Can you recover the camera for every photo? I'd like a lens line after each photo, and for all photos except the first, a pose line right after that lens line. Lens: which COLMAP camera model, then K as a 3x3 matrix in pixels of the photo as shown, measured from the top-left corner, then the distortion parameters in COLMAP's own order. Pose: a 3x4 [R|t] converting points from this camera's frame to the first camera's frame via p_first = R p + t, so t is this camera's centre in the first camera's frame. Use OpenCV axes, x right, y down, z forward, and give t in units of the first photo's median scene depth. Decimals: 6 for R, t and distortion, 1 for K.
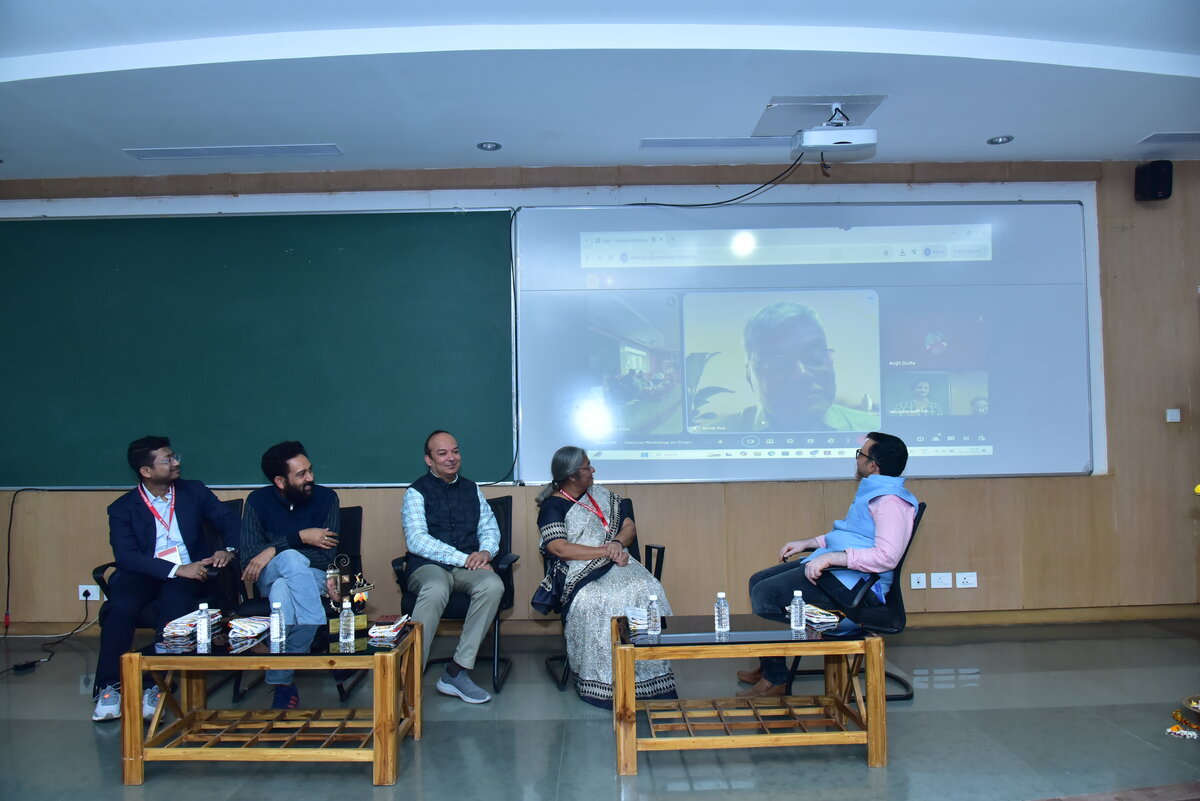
lens RADIAL K [[731.1, 0, 595.4], [0, 731.1, 414.7], [0, 0, 1]] dist [-0.027407, -0.000067]
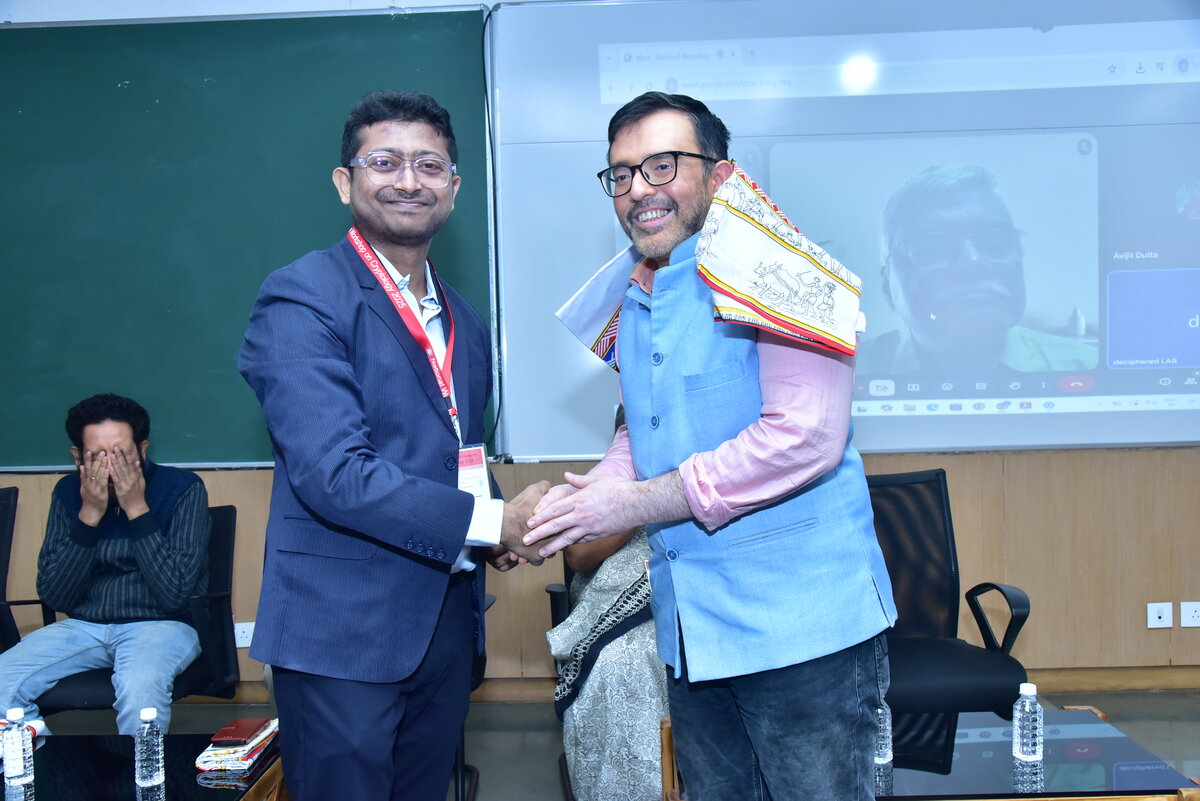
lens RADIAL K [[985.3, 0, 601.3], [0, 985.3, 410.9], [0, 0, 1]] dist [-0.015211, 0.010189]
pose [[0.999615, -0.008827, -0.026305, 0.000413], [0.010376, 0.998184, 0.059335, 0.004386], [0.025733, -0.059585, 0.997891, 0.173159]]
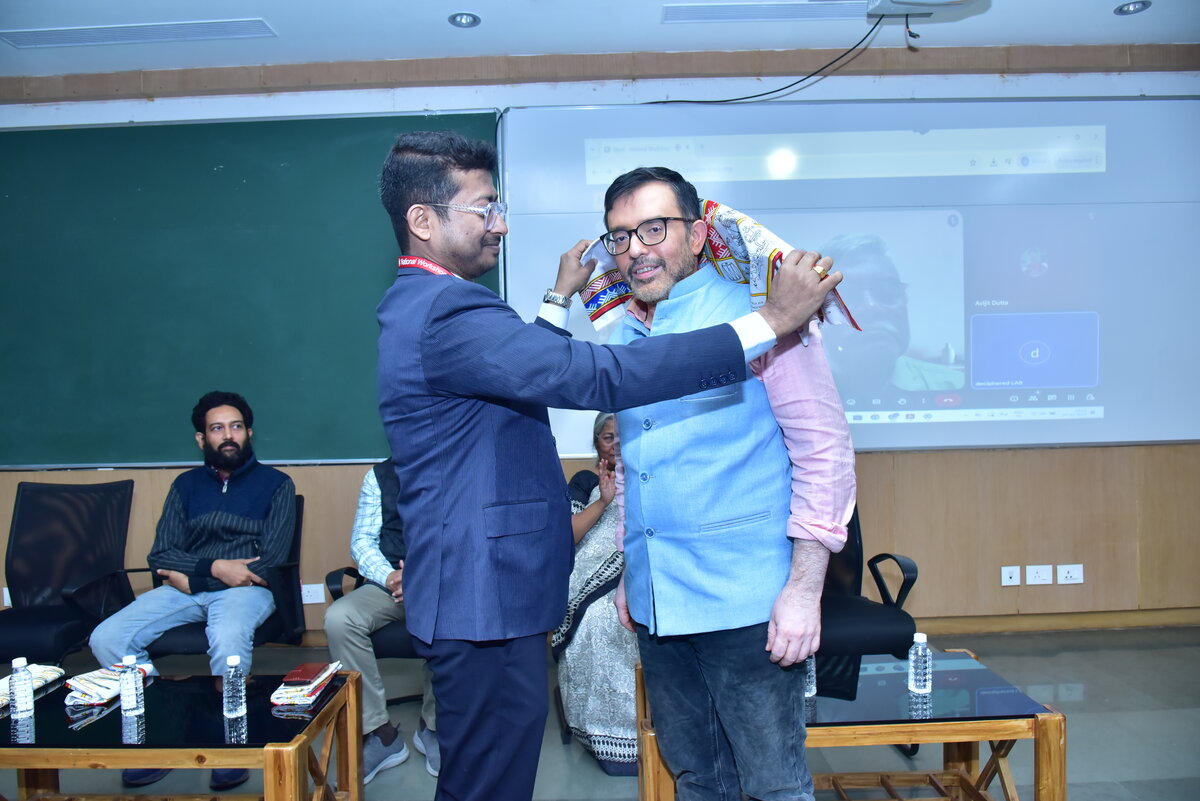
lens RADIAL K [[752.2, 0, 599.4], [0, 752.2, 409.8], [0, 0, 1]] dist [-0.032192, -0.000117]
pose [[0.999955, -0.007971, -0.005190, -0.003050], [0.008209, 0.998833, 0.047594, 0.003145], [0.004805, -0.047635, 0.998853, 0.182131]]
